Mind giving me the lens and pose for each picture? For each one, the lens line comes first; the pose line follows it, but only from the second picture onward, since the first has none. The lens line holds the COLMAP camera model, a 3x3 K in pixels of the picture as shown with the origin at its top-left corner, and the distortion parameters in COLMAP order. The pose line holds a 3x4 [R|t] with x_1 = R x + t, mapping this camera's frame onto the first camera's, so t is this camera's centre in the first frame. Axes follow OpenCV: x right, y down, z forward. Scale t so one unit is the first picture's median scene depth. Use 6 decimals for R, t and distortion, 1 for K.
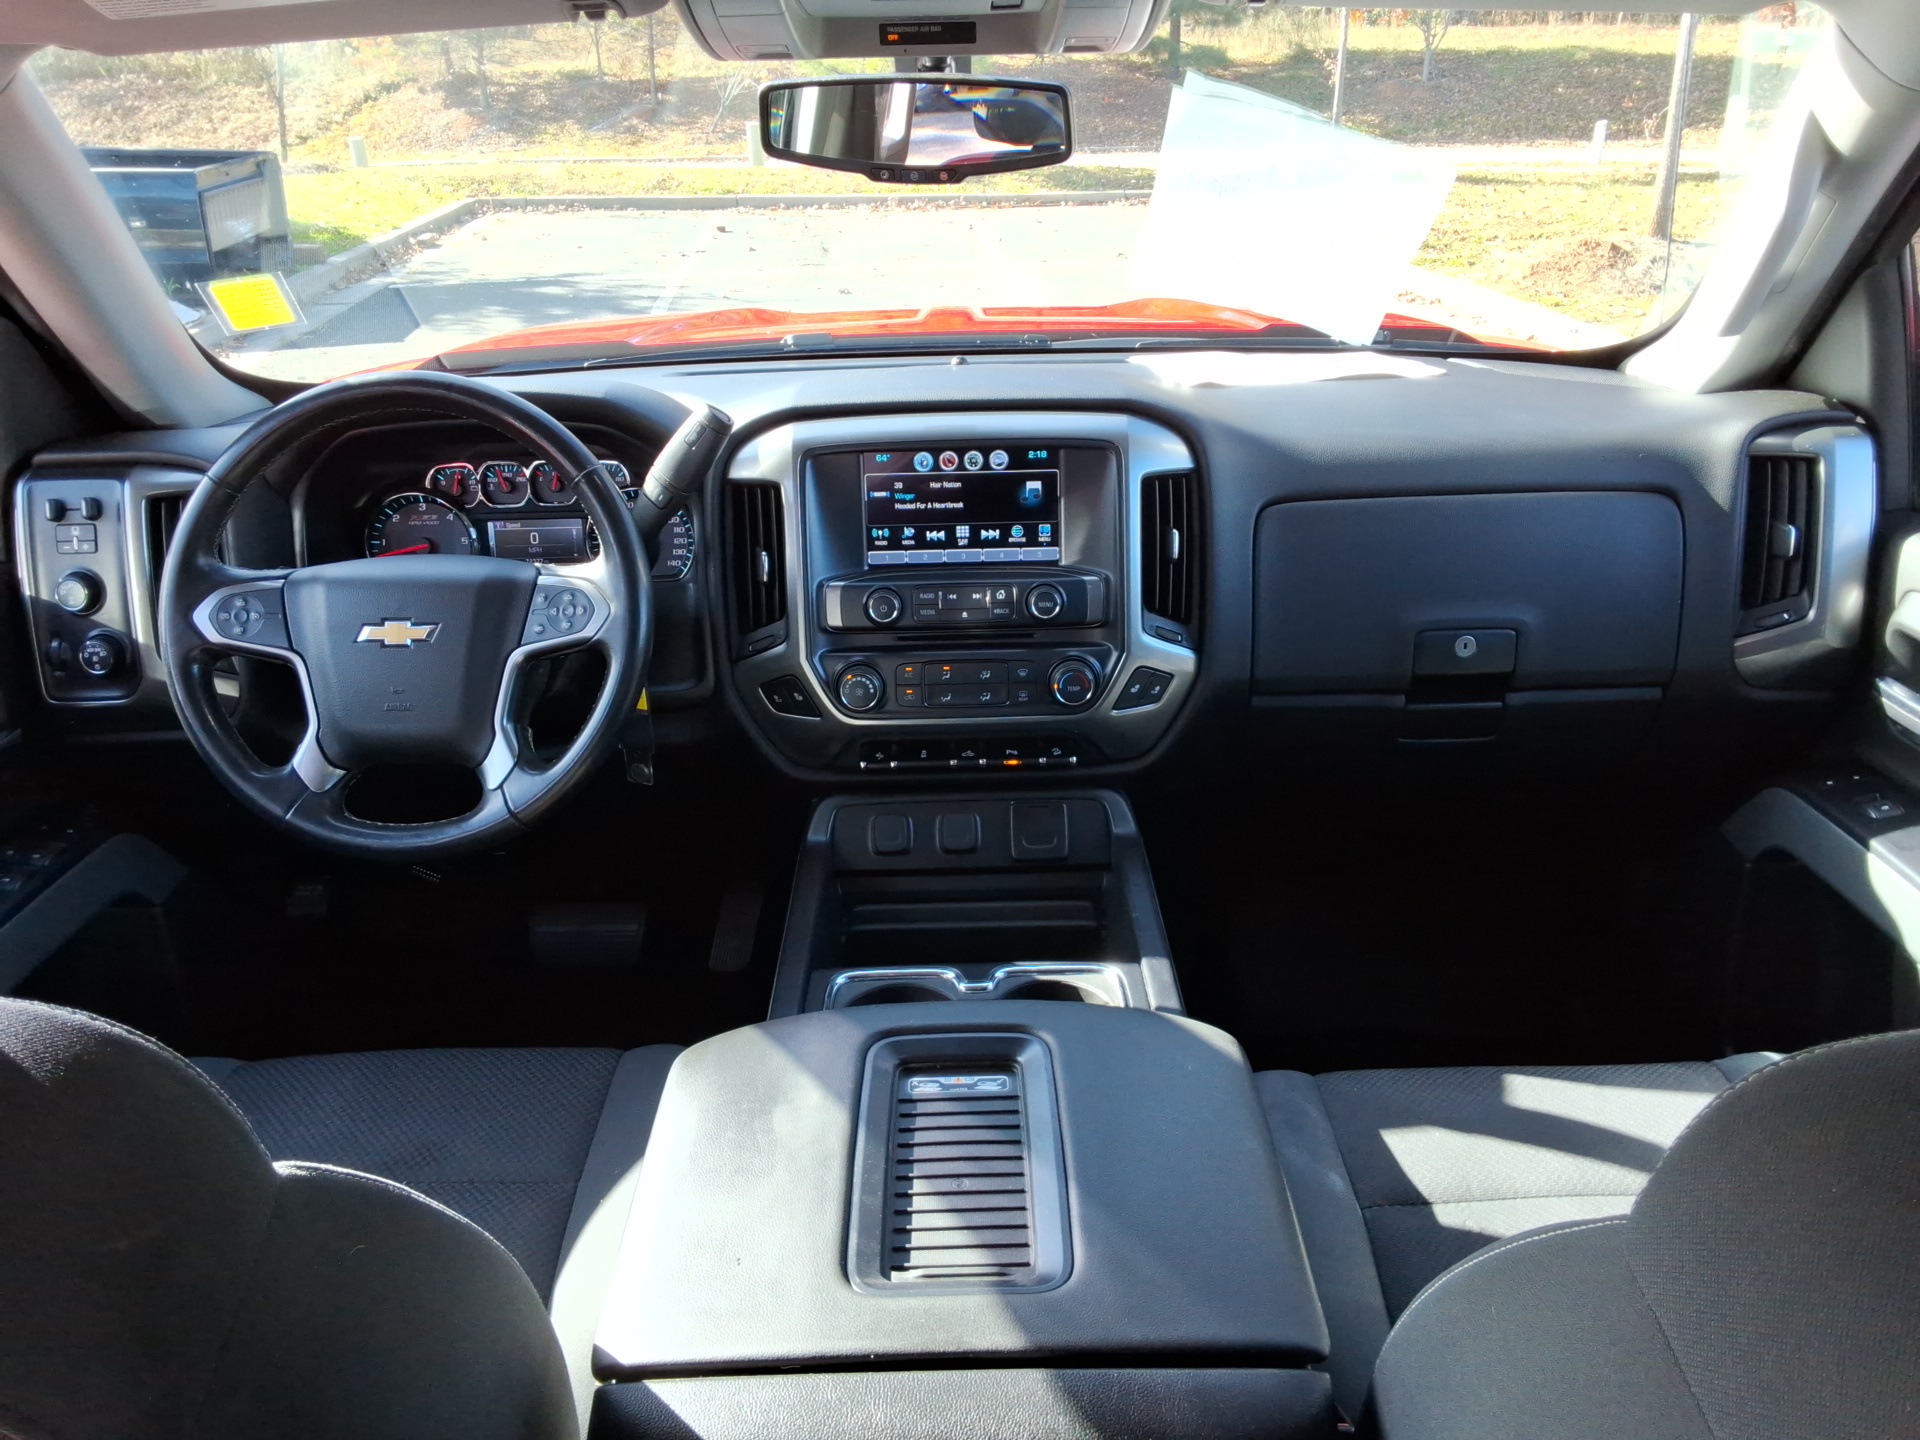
lens RADIAL K [[1543.2, 0, 975.6], [0, 1543.2, 716.7], [0, 0, 1]] dist [0.098778, -0.157589]
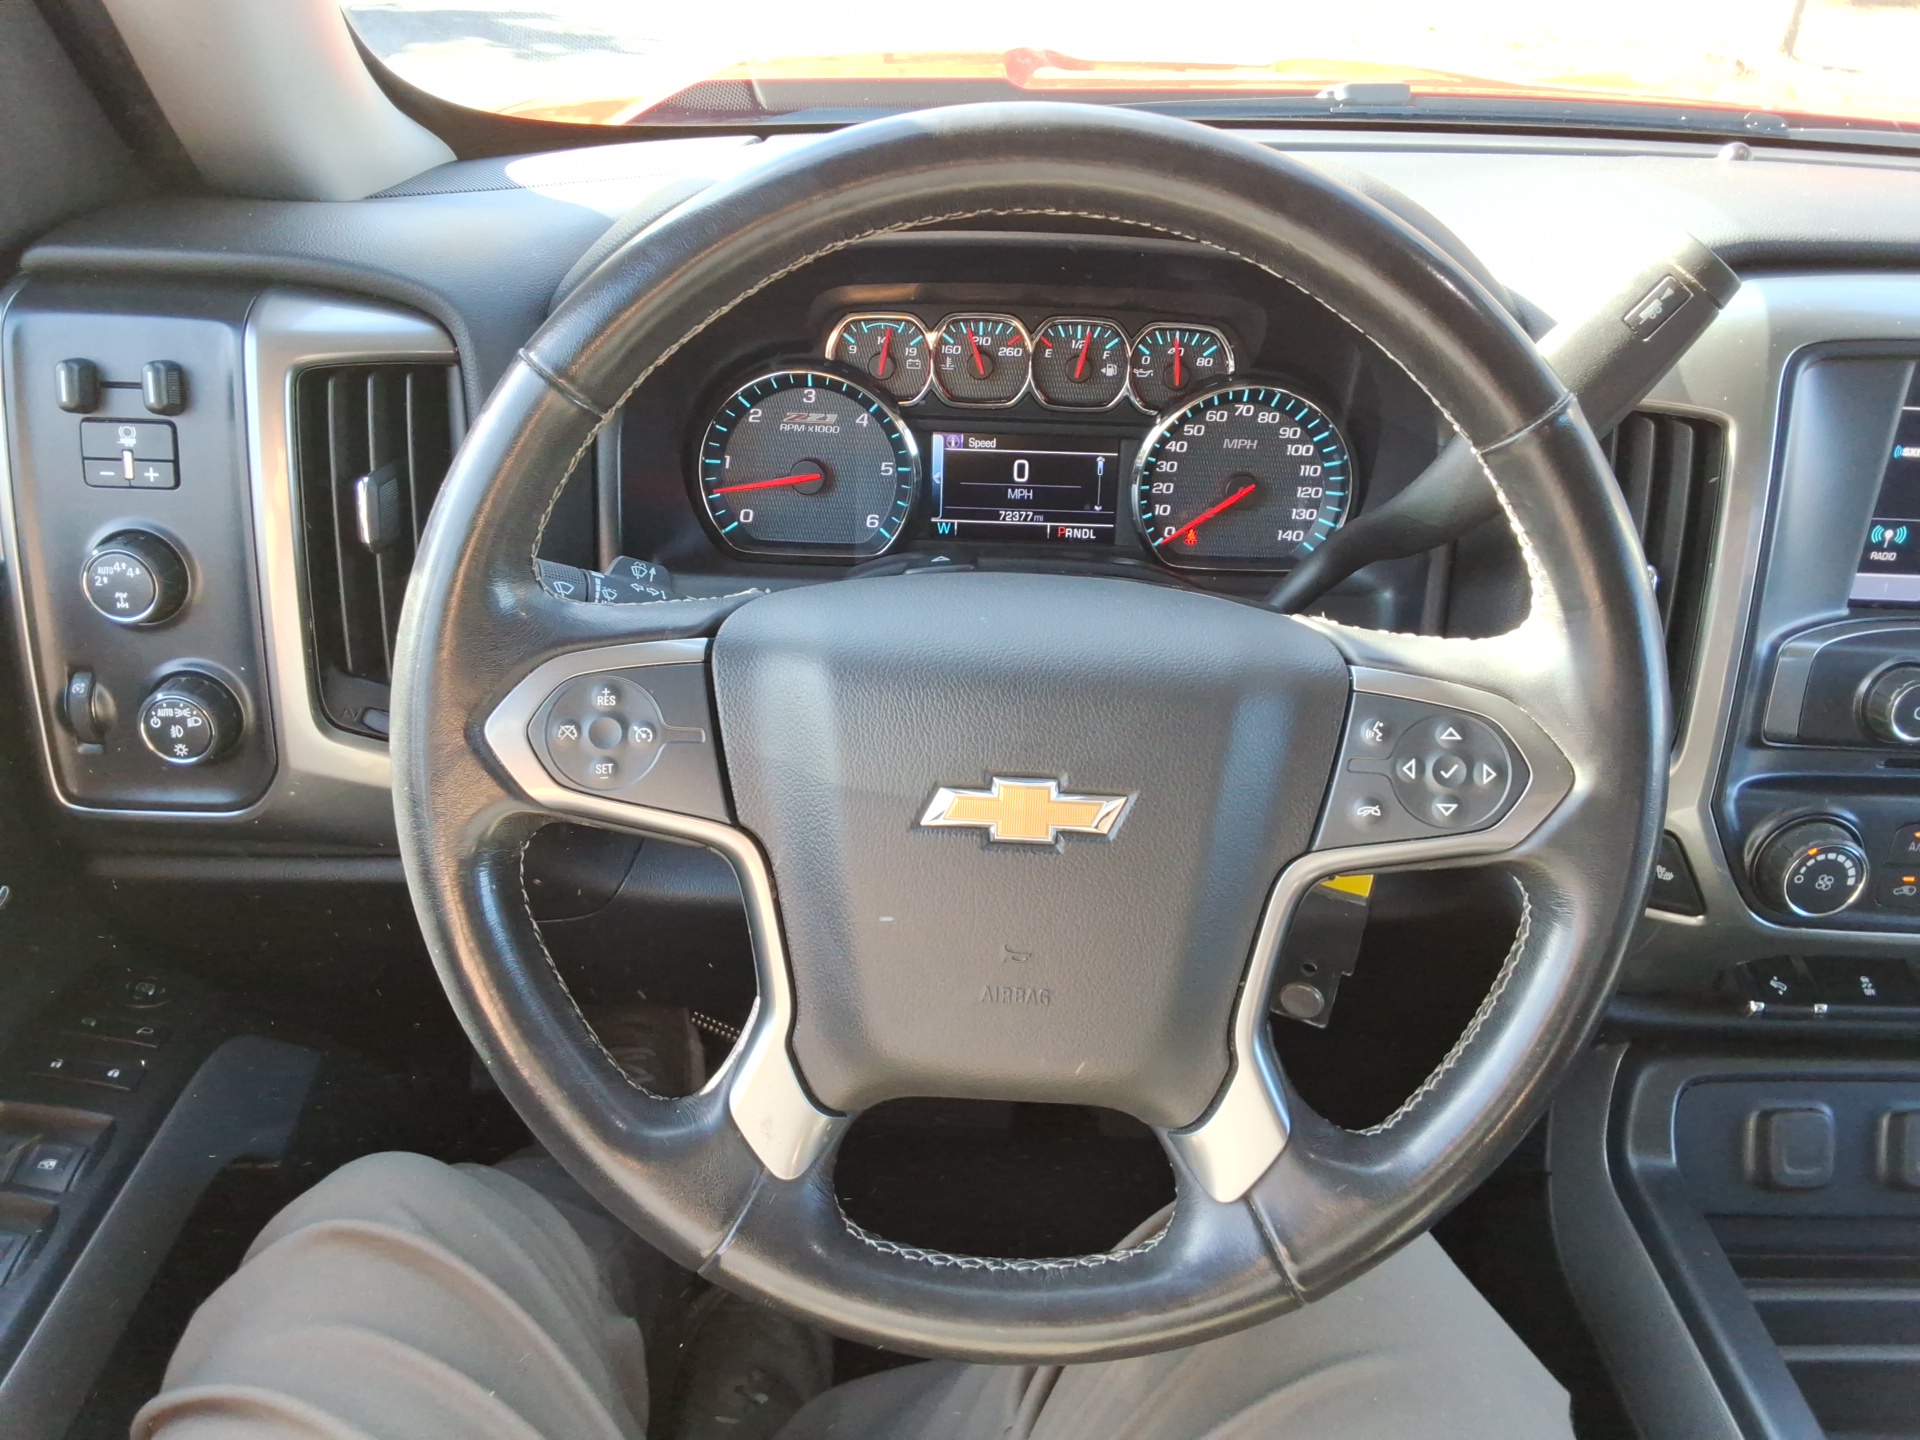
lens RADIAL K [[1543.2, 0, 975.4], [0, 1543.2, 713.2], [0, 0, 1]] dist [0.098778, -0.157589]
pose [[0.997646, 0.053804, 0.042507, -0.346853], [-0.058716, 0.990501, 0.124339, -0.107936], [-0.035413, -0.126542, 0.991329, 0.539737]]
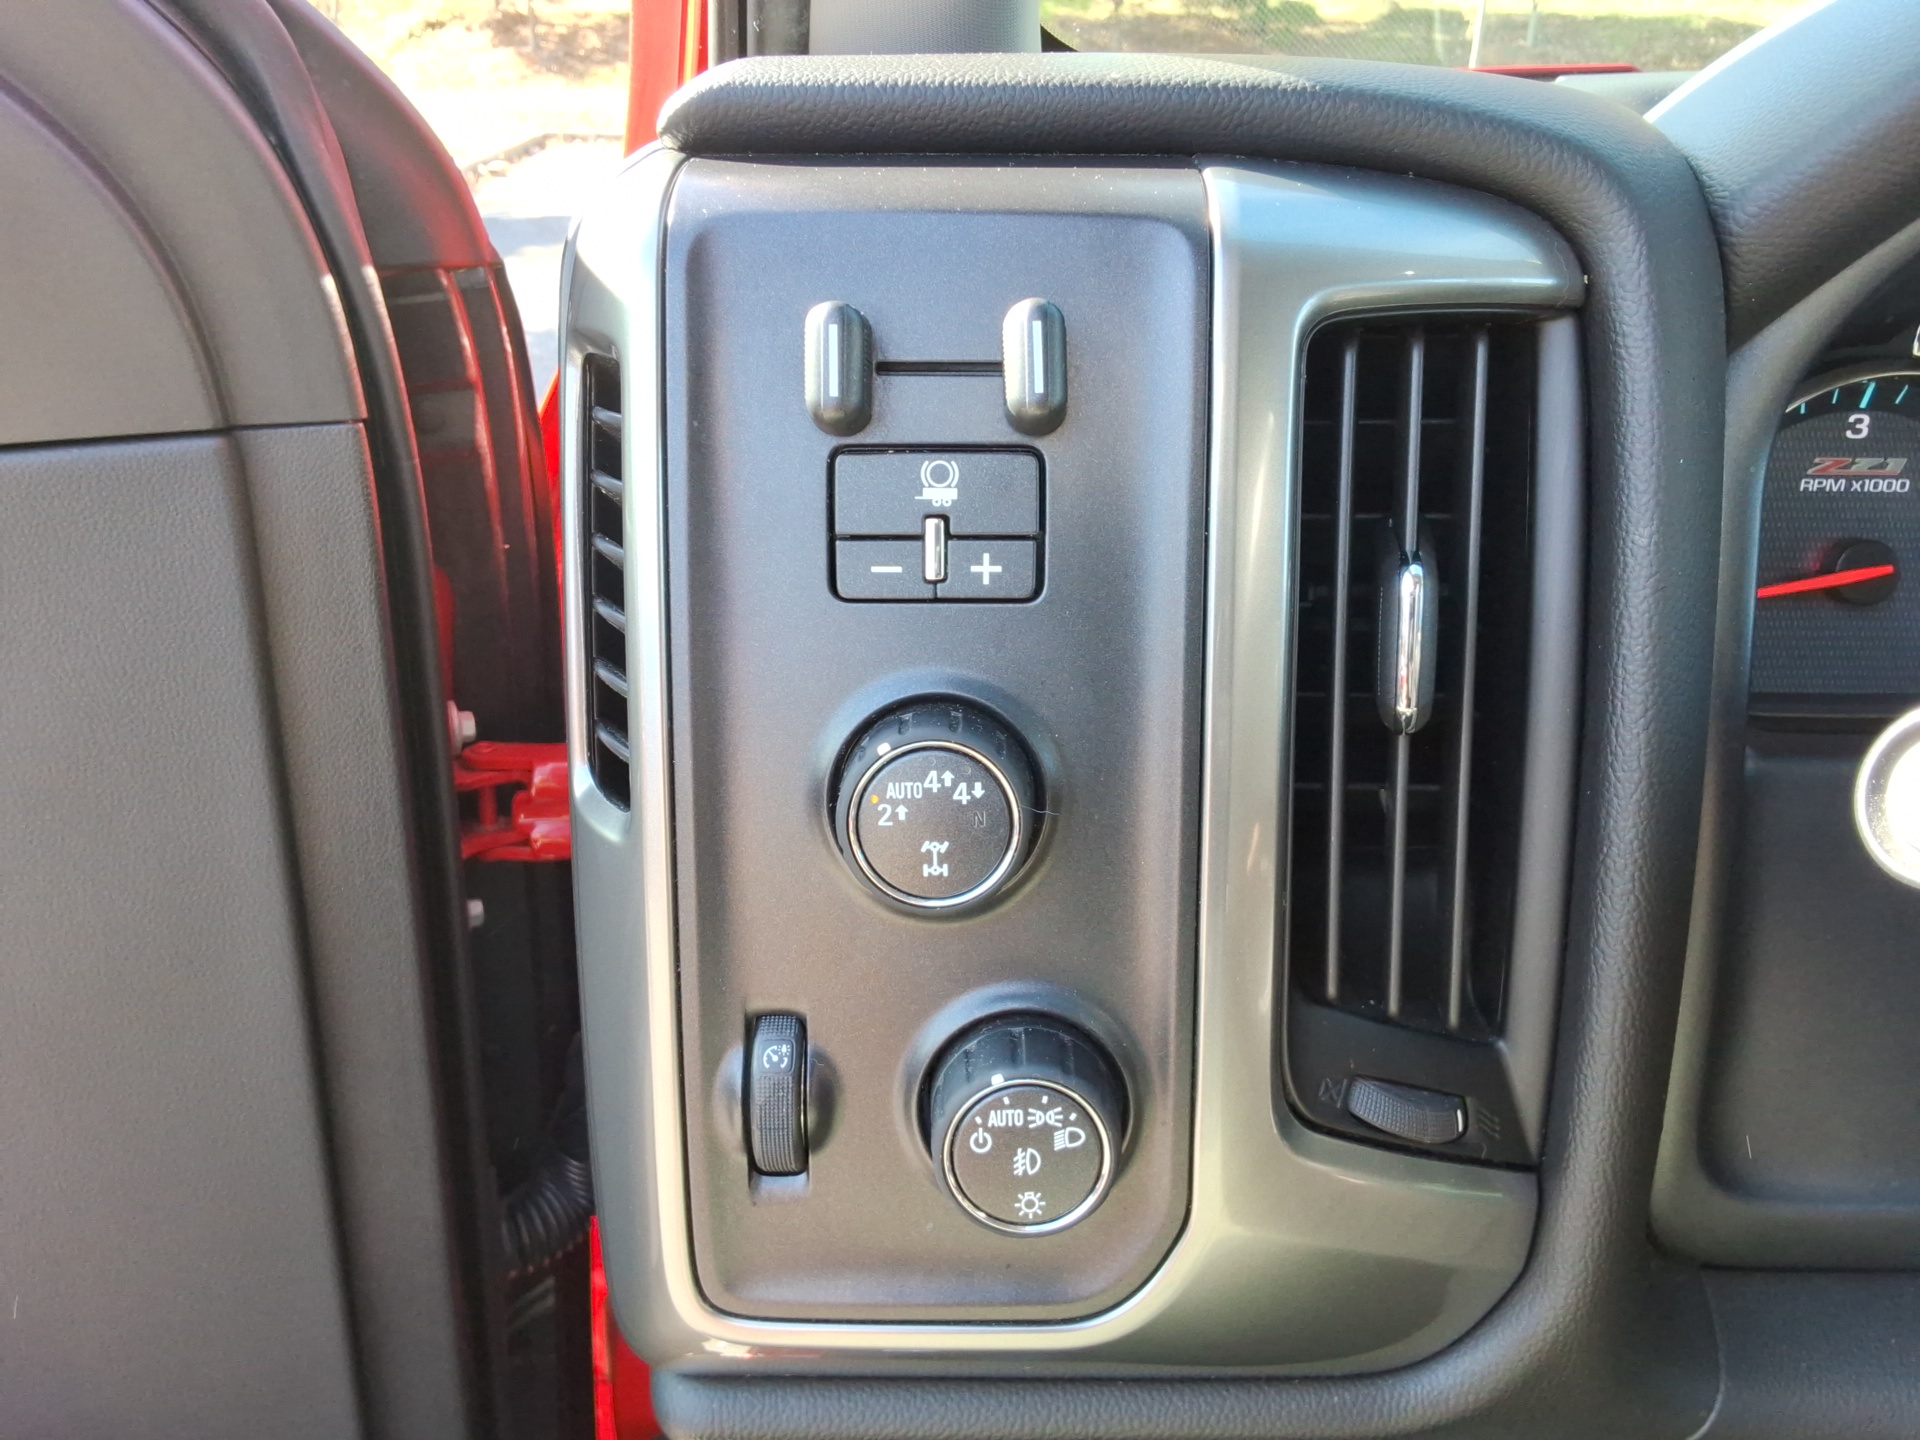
lens RADIAL K [[1543.2, 0, 975.4], [0, 1543.2, 711.2], [0, 0, 1]] dist [0.098778, -0.157589]
pose [[0.999406, 0.033999, -0.005686, -0.555443], [-0.033916, 0.999327, 0.013955, -0.091613], [0.006156, -0.013754, 0.999886, 0.793671]]
